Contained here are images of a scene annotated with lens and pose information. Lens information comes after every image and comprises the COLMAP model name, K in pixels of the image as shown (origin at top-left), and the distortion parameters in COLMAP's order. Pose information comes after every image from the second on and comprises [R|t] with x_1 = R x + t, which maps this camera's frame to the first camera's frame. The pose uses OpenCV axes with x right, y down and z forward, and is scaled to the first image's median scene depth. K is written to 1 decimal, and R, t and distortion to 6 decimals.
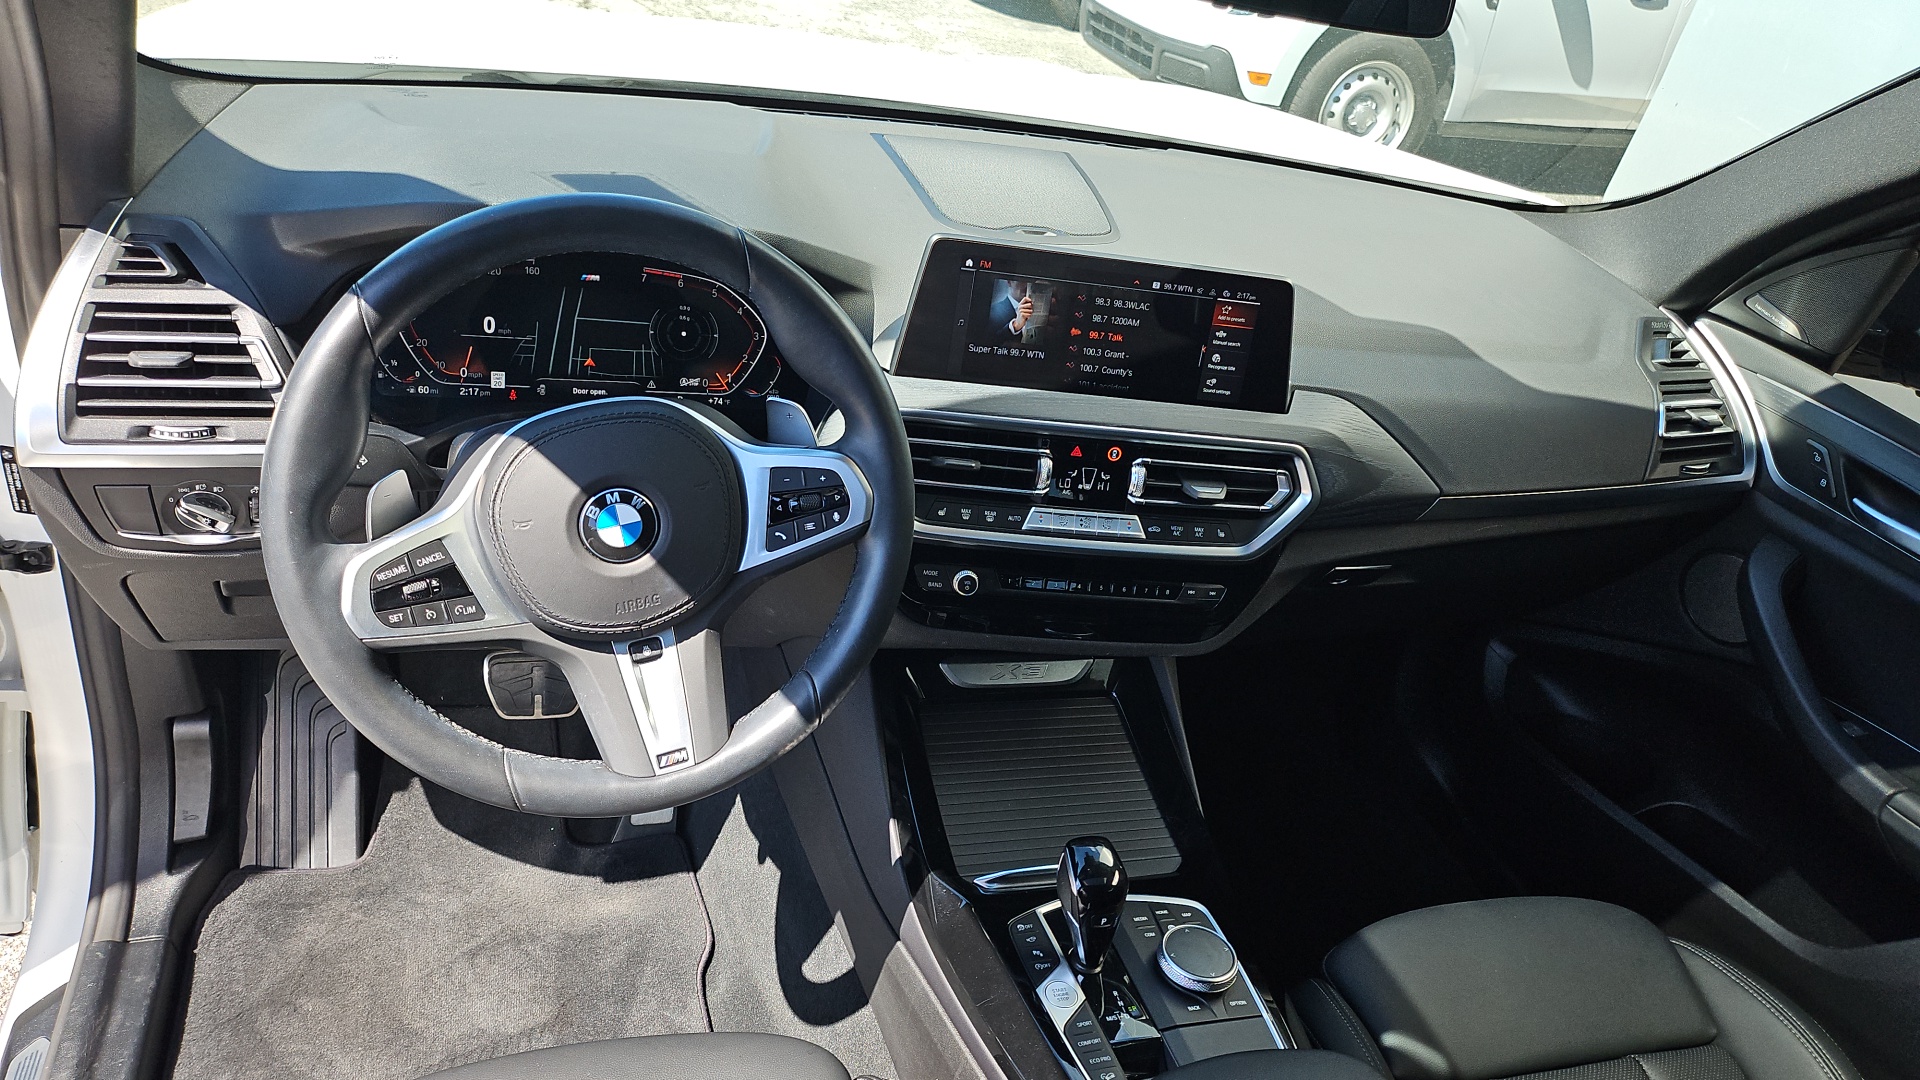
lens RADIAL K [[1361.3, 0, 960.0], [0, 1361.3, 540.0], [0, 0, 1]] dist [0.074564, -0.103719]
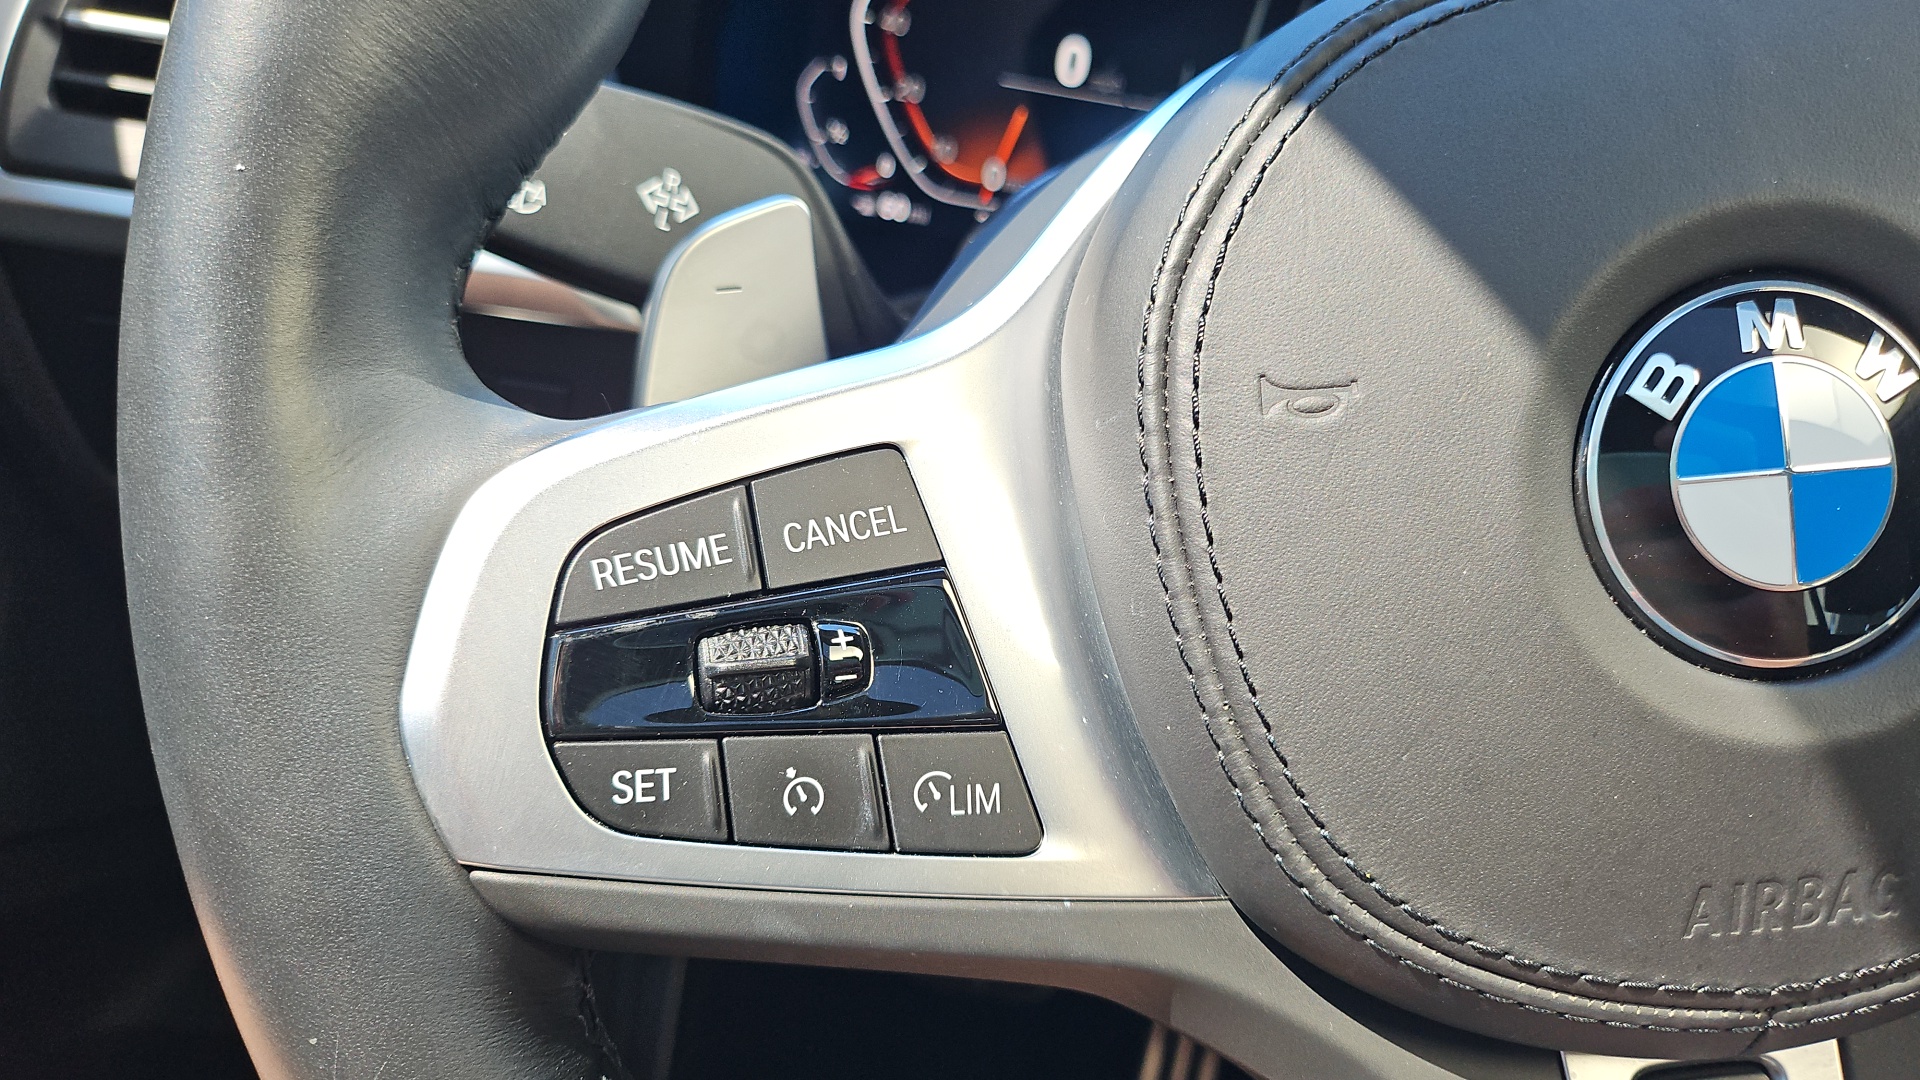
lens RADIAL K [[1330.6, 0, 1002.8], [0, 1330.6, 530.4], [0, 0, 1]] dist [0.083330, -0.093824]
pose [[0.959068, 0.106405, -0.262423, -0.238161], [-0.145384, 0.980279, -0.133853, 0.029611], [0.243005, 0.166526, 0.955624, 0.625897]]
